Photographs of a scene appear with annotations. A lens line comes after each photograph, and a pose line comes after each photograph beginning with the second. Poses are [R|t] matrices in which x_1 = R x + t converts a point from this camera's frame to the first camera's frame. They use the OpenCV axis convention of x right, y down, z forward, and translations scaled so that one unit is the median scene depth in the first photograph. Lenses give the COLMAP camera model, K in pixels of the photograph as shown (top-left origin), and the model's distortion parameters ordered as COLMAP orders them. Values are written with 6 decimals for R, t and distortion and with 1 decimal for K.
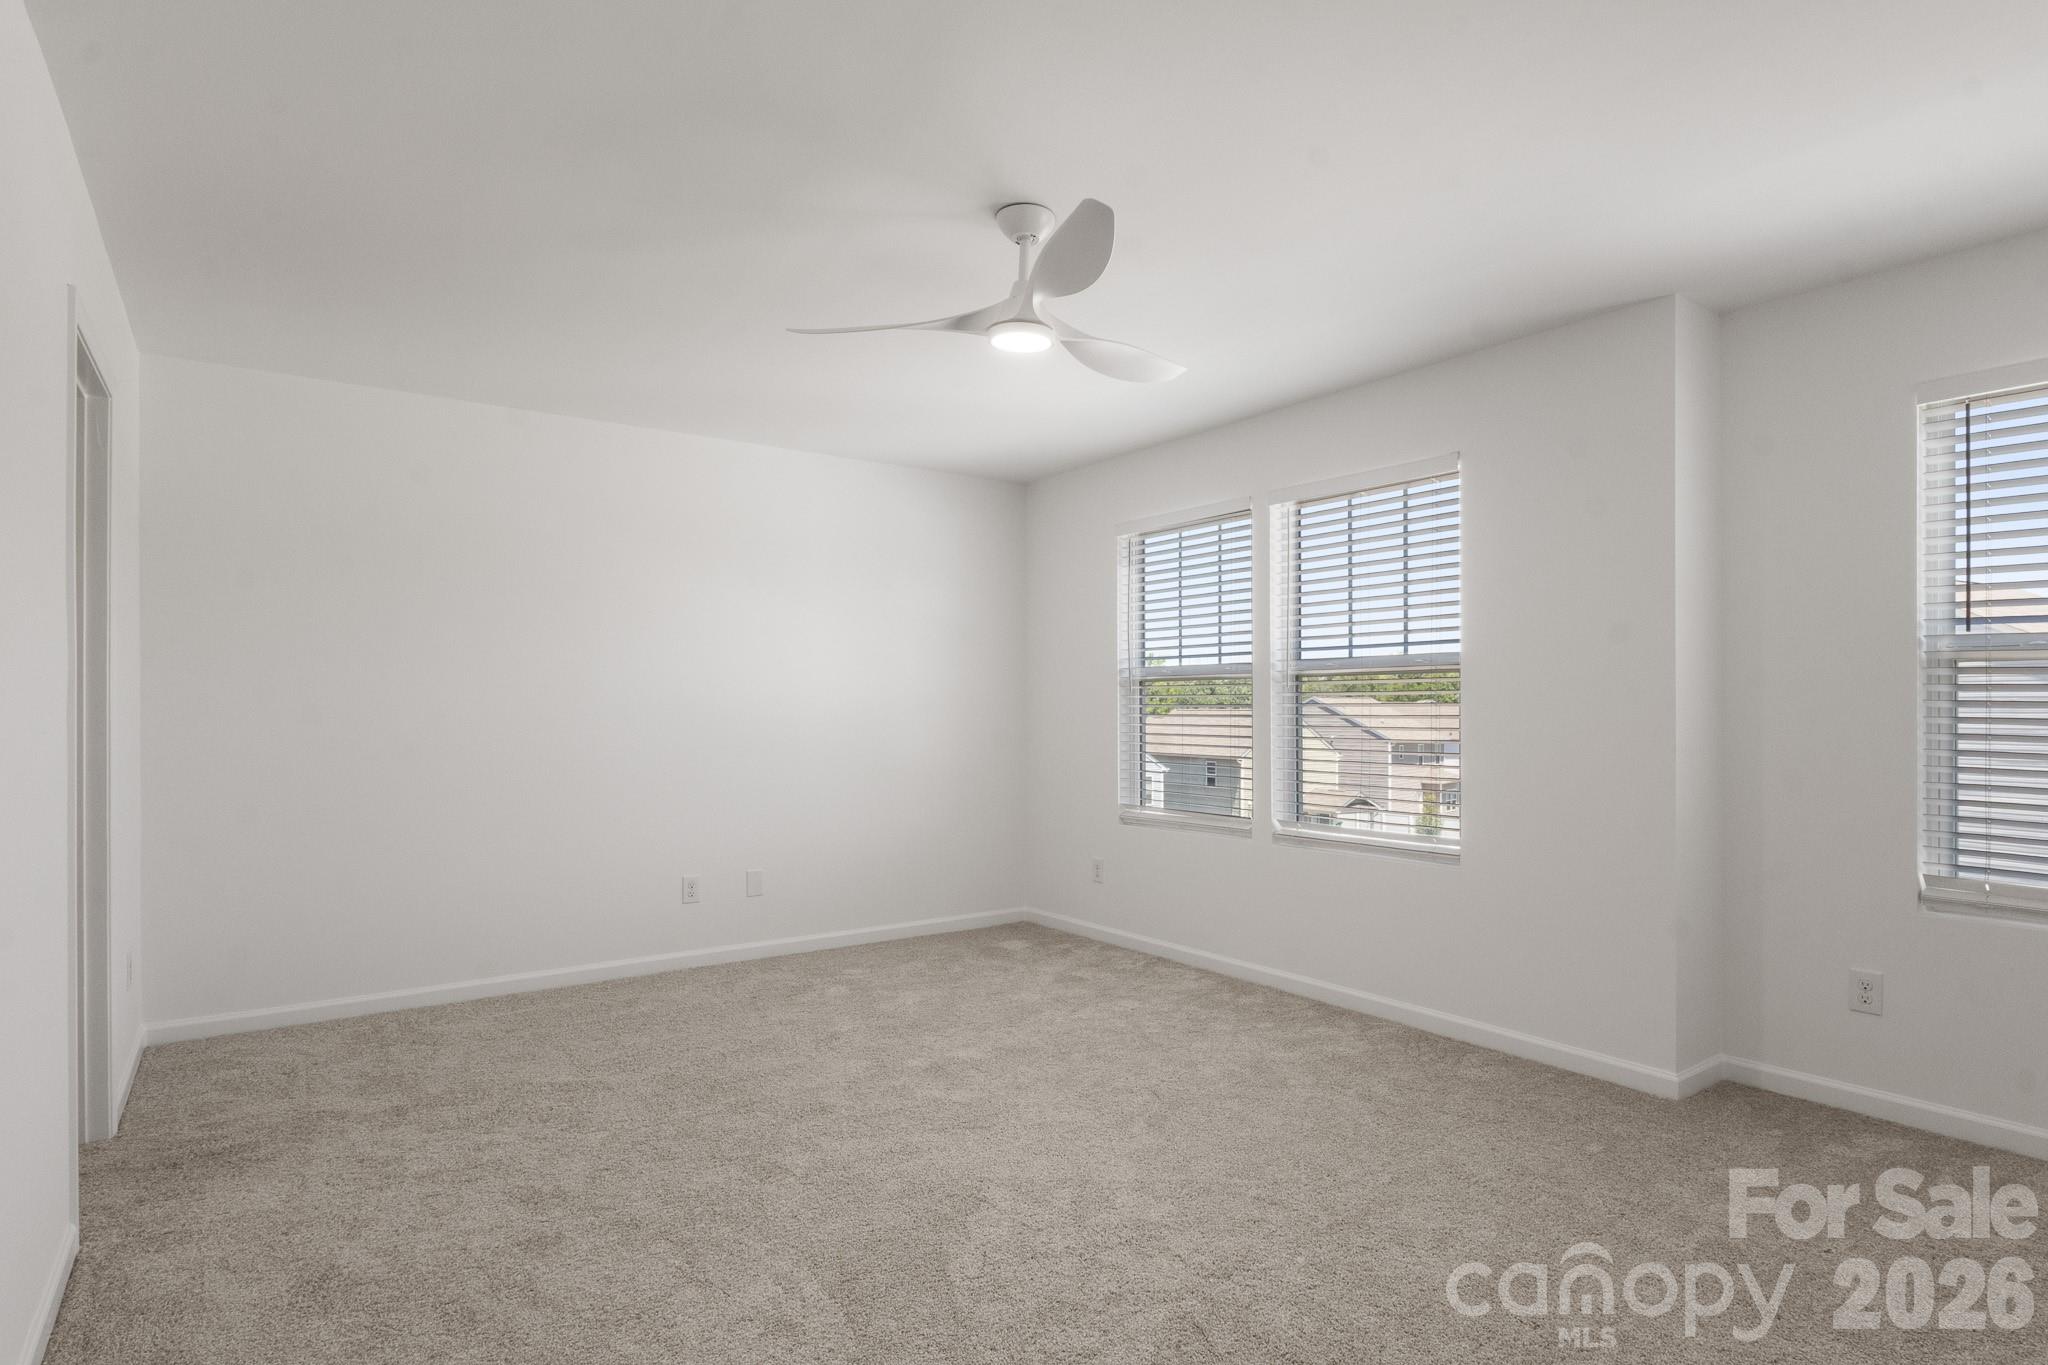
lens RADIAL K [[1129.8, 0, 949.0], [0, 1129.8, 695.8], [0, 0, 1]] dist [0.004075, -0.003076]
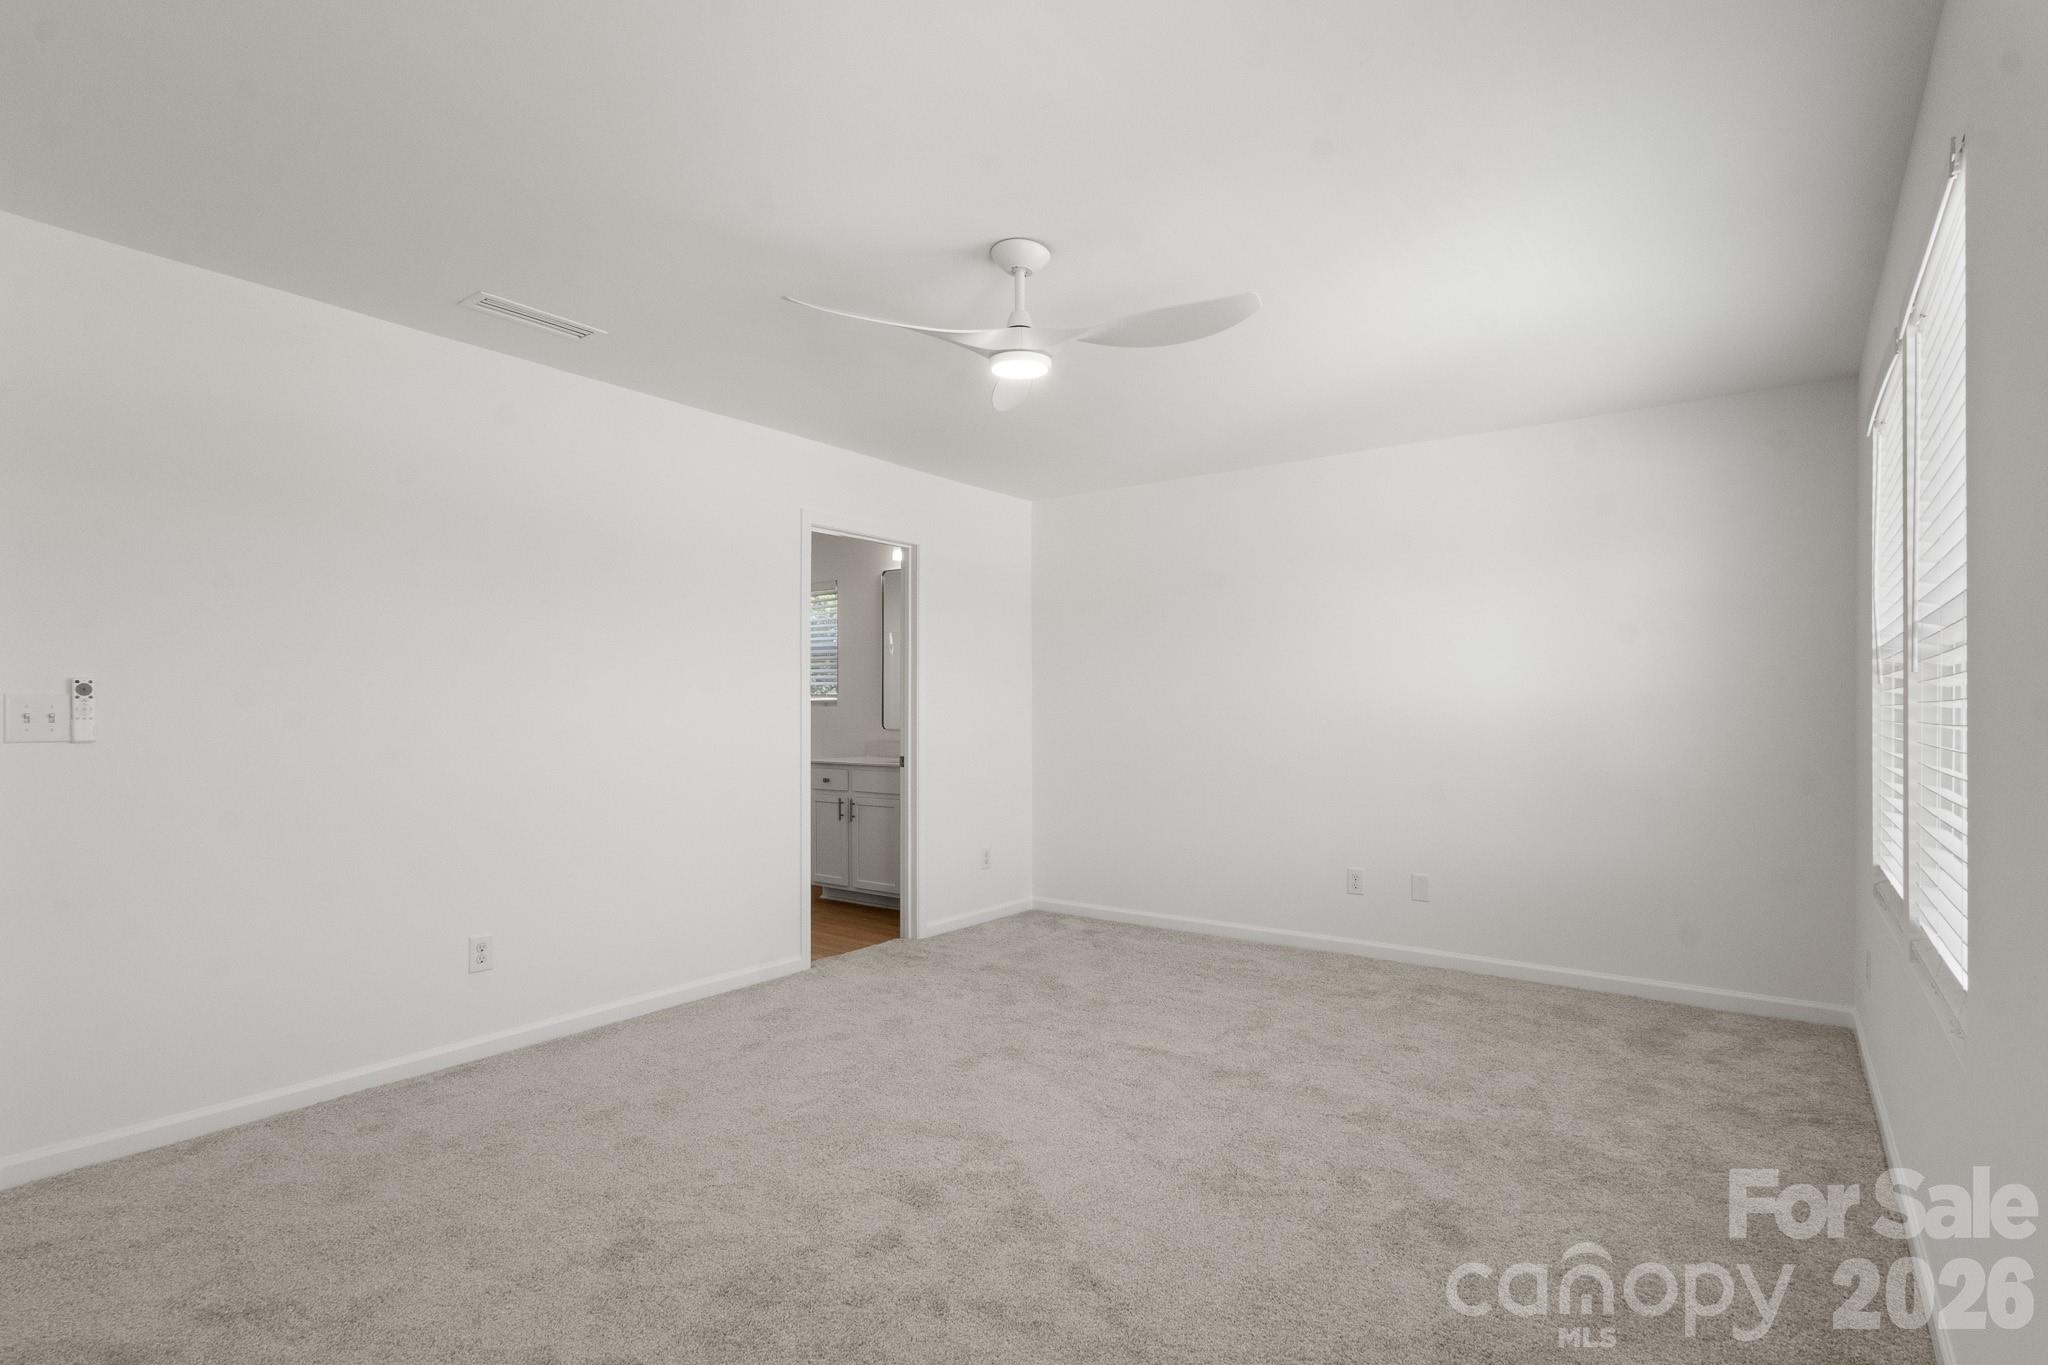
lens RADIAL K [[1026.8, 0, 1070.9], [0, 1026.8, 712.7], [0, 0, 1]] dist [0.013714, -0.001794]
pose [[0.320280, 0.003227, -0.947317, 0.730241], [0.011645, 0.999905, 0.007344, 0.004391], [0.947251, -0.013383, 0.320212, 0.536853]]
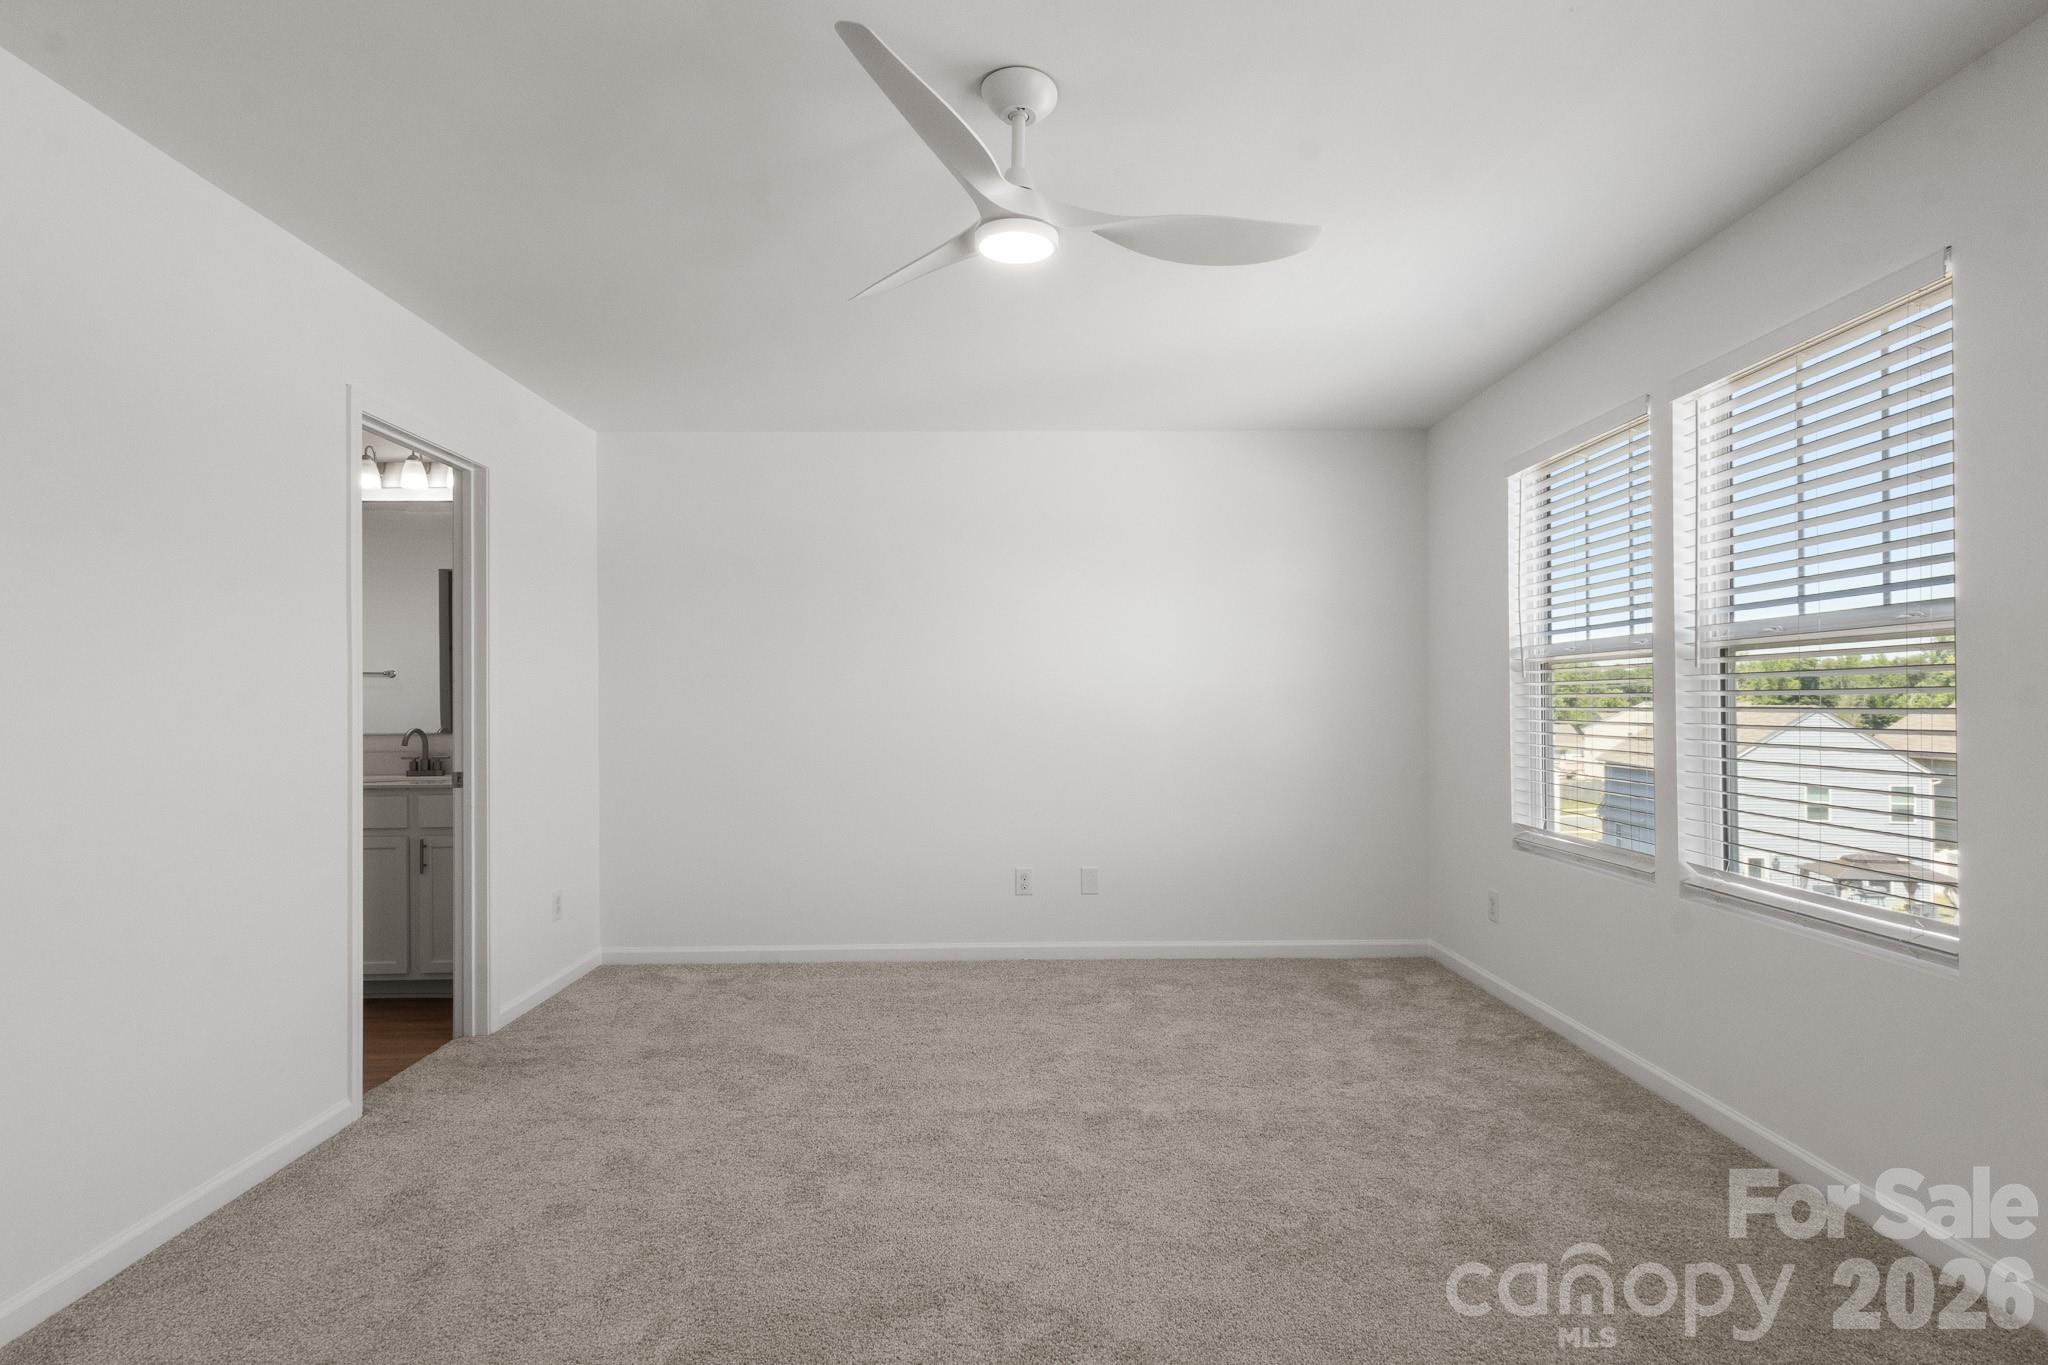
lens RADIAL K [[1026.8, 0, 1050.3], [0, 1026.8, 691.1], [0, 0, 1]] dist [0.013714, -0.001794]
pose [[0.821822, -0.011254, -0.569633, 0.367964], [0.012150, 0.999924, -0.002226, 0.004454], [0.569614, -0.005091, 0.821896, 0.304989]]
